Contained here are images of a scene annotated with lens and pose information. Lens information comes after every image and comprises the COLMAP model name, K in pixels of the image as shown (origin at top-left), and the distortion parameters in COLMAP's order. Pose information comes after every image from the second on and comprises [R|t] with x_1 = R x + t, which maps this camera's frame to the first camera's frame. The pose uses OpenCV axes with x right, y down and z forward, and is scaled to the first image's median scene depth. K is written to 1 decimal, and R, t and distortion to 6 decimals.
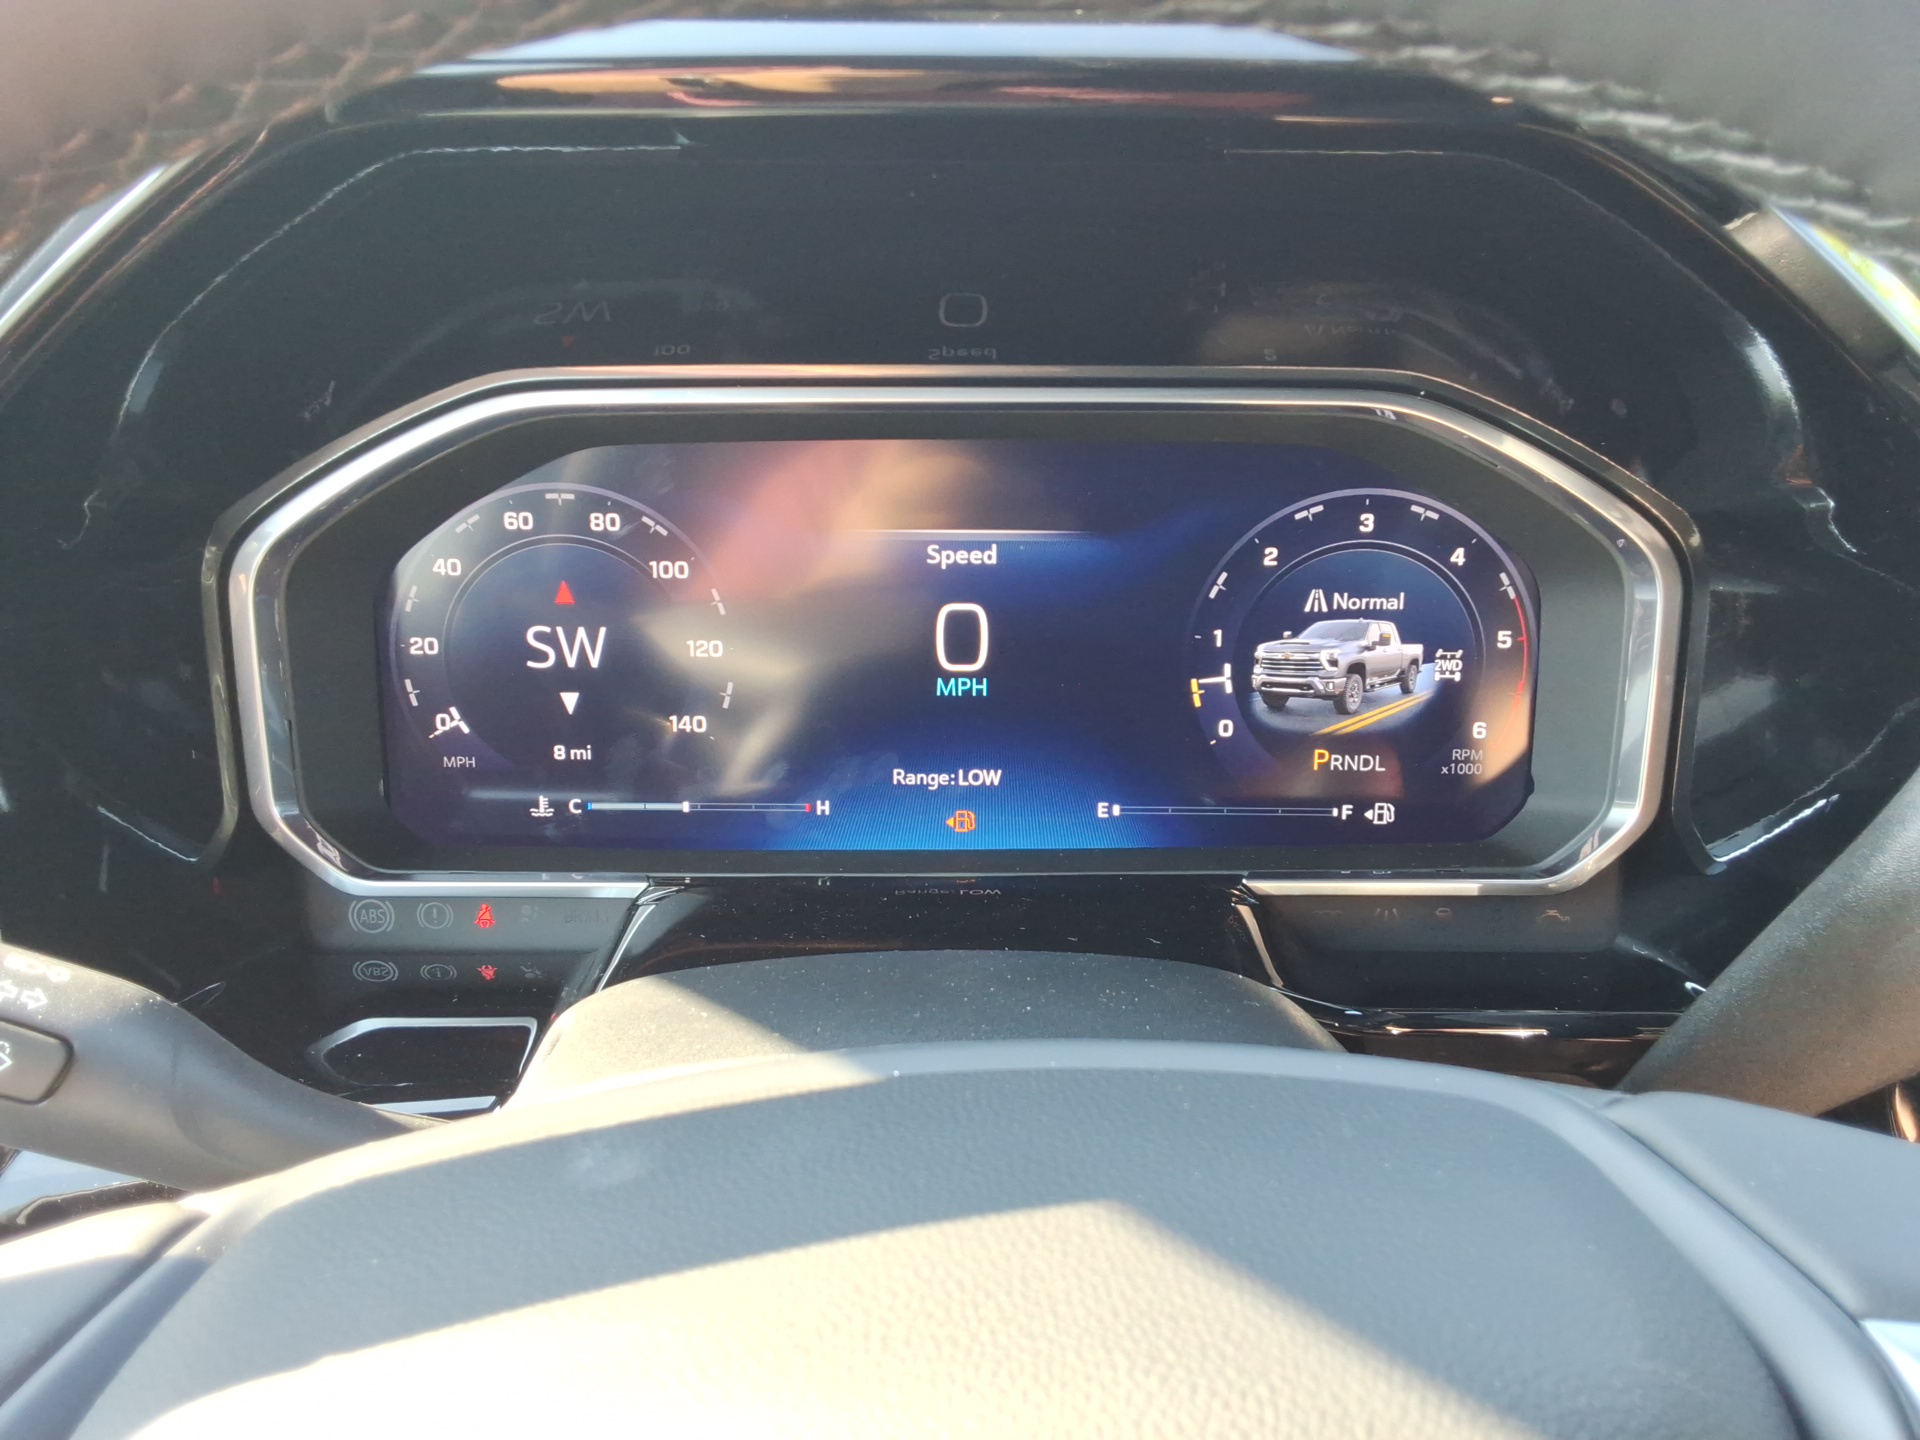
lens RADIAL K [[1540.7, 0, 958.3], [0, 1540.7, 731.8], [0, 0, 1]] dist [0.102996, -0.156298]
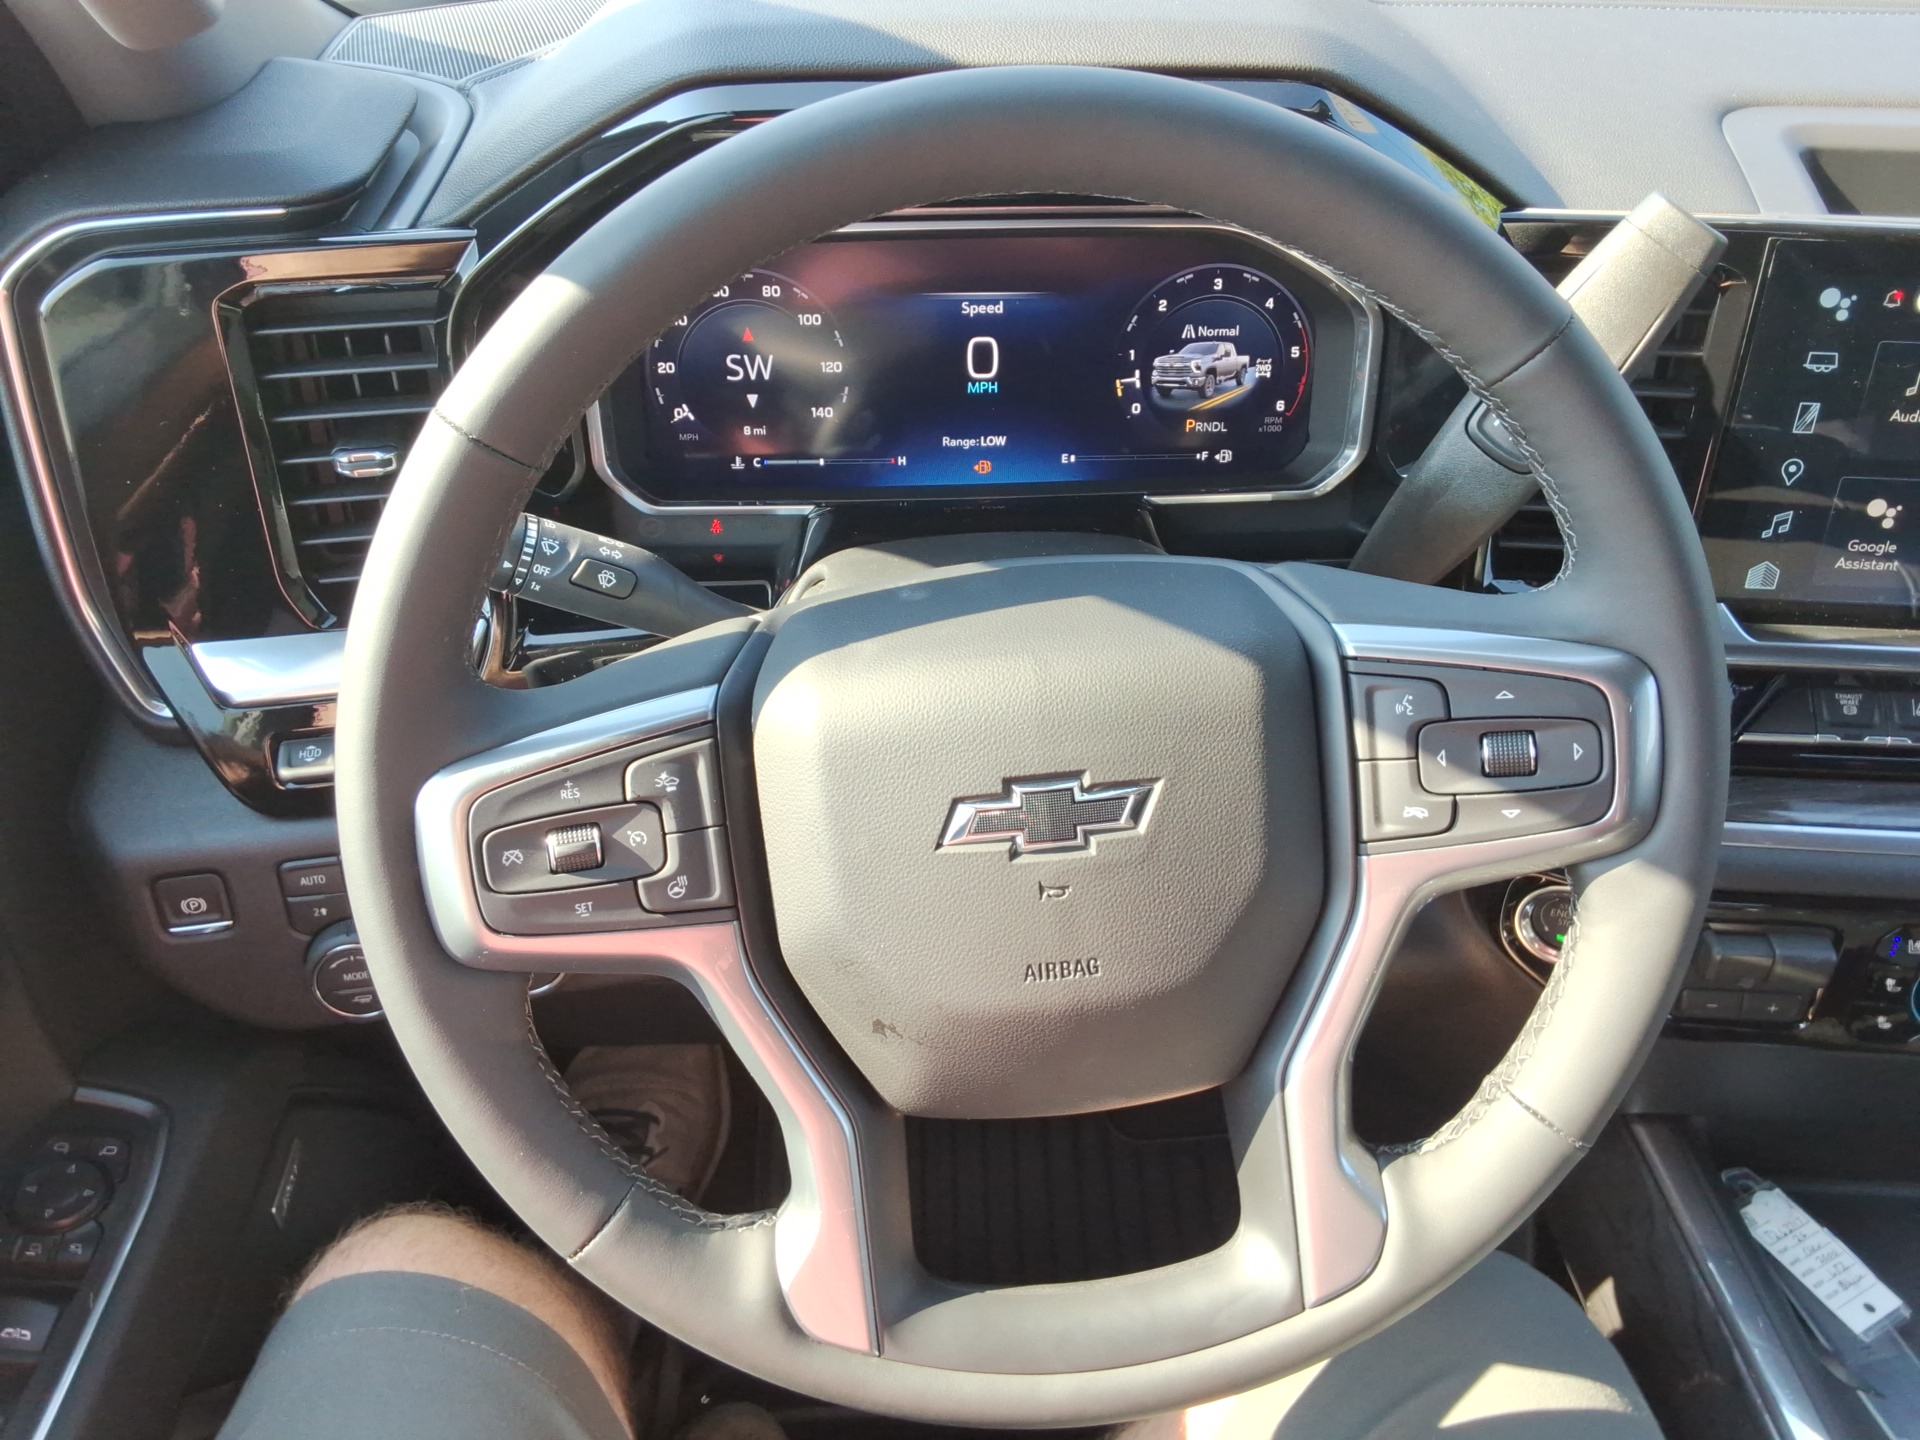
lens RADIAL K [[1540.7, 0, 960.6], [0, 1540.7, 707.3], [0, 0, 1]] dist [0.102996, -0.156298]
pose [[0.998237, -0.030265, 0.051050, -0.120499], [0.018483, 0.975956, 0.217182, -0.055917], [-0.056396, -0.215855, 0.974795, -0.745061]]
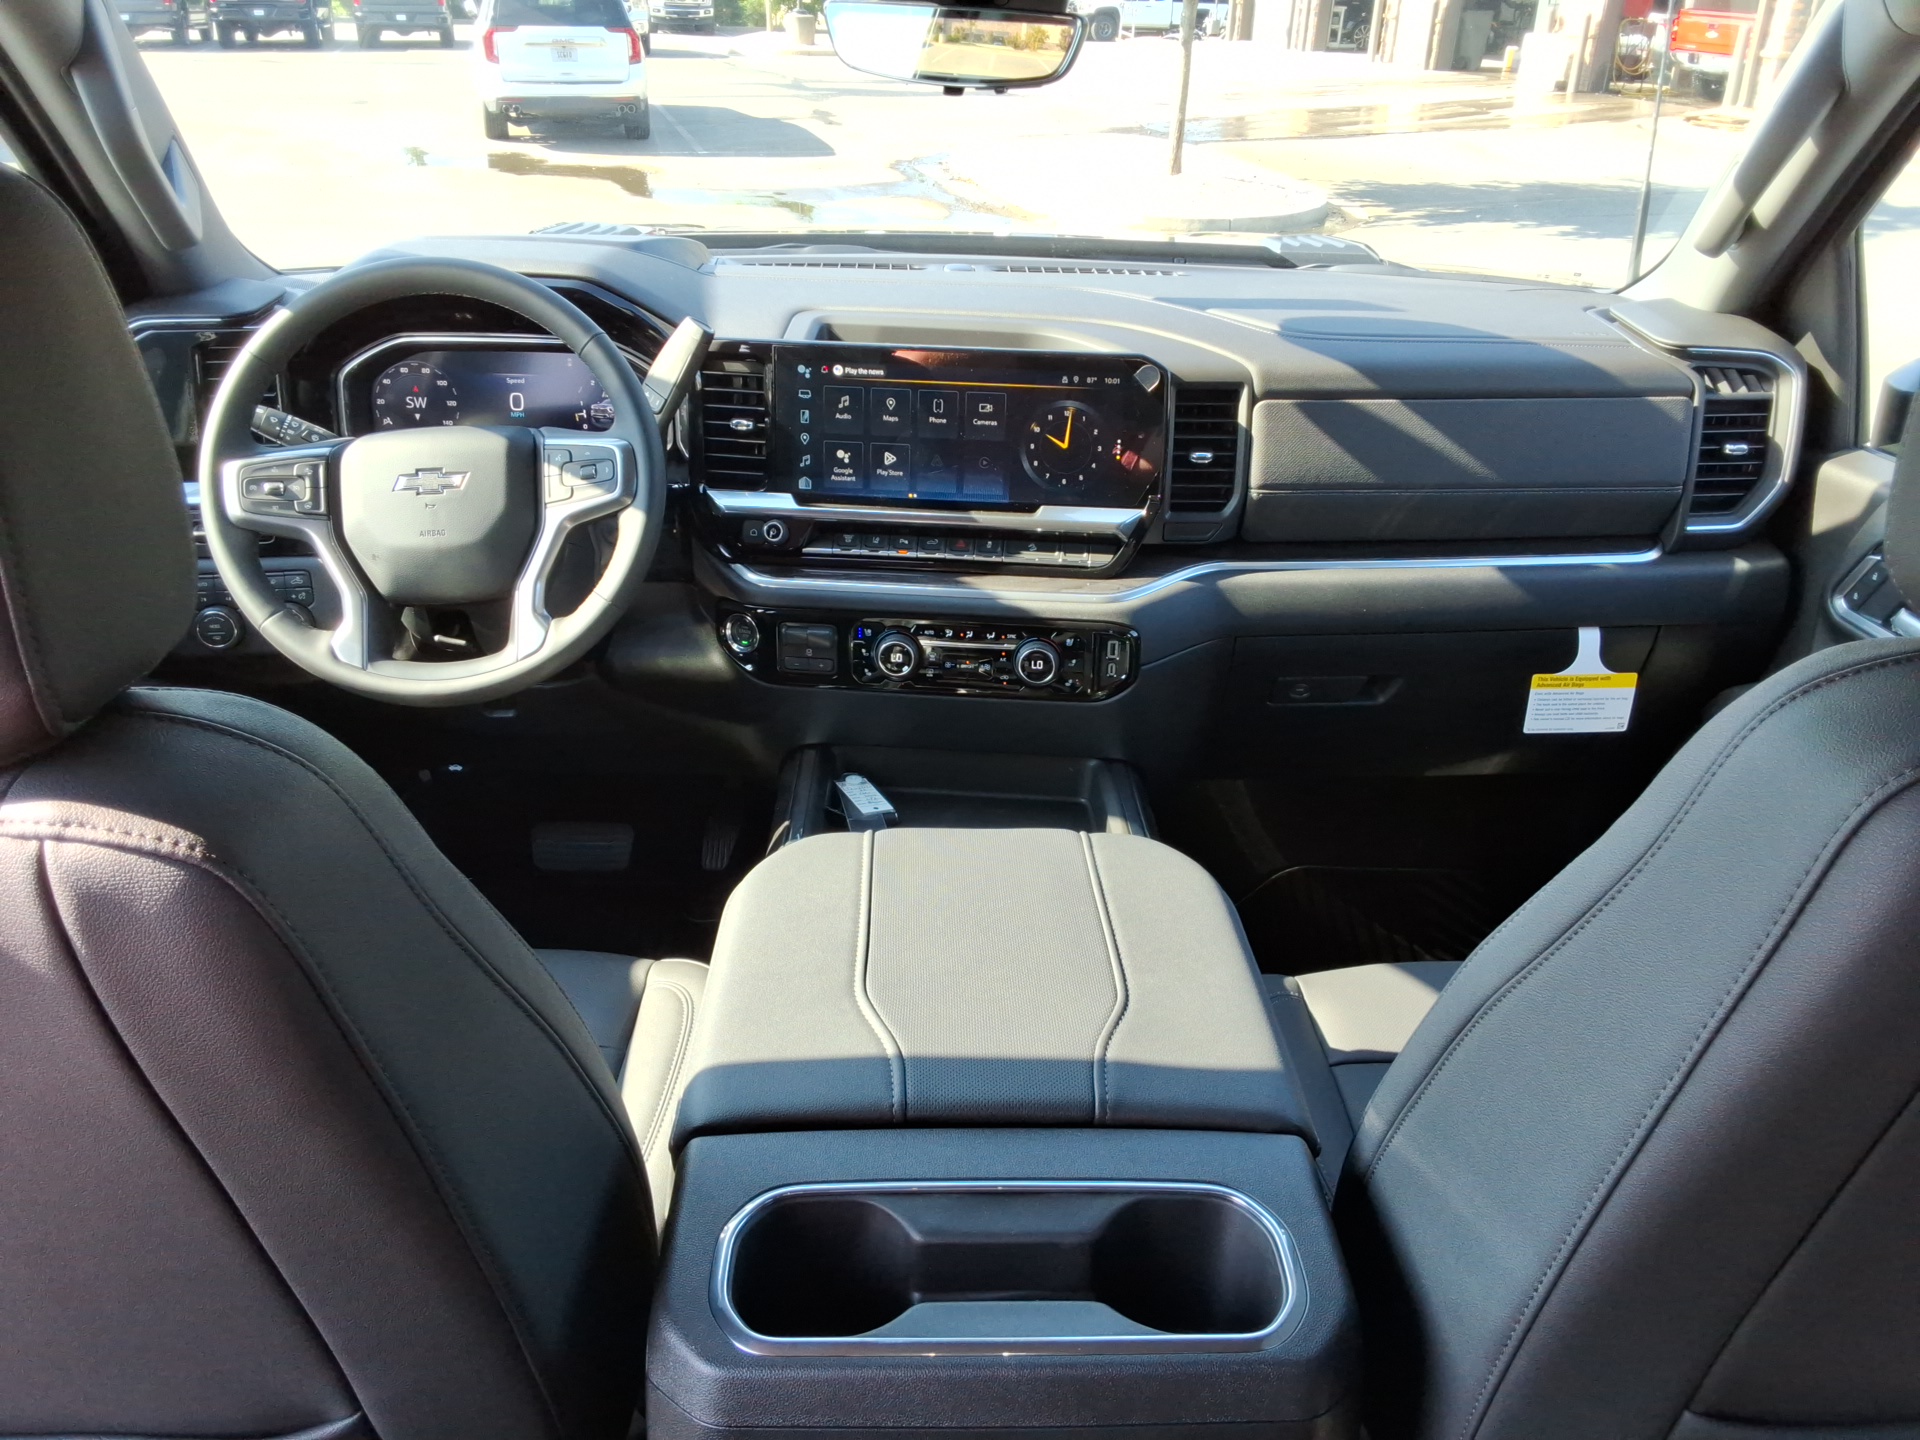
lens RADIAL K [[1584.4, 0, 1043.3], [0, 1584.4, 752.8], [0, 0, 1]] dist [0.005724, -0.038919]
pose [[0.996895, 0.004908, 0.078587, 1.039839], [-0.005561, 0.999952, 0.008088, 0.801929], [-0.078543, -0.008500, 0.996874, -3.202265]]
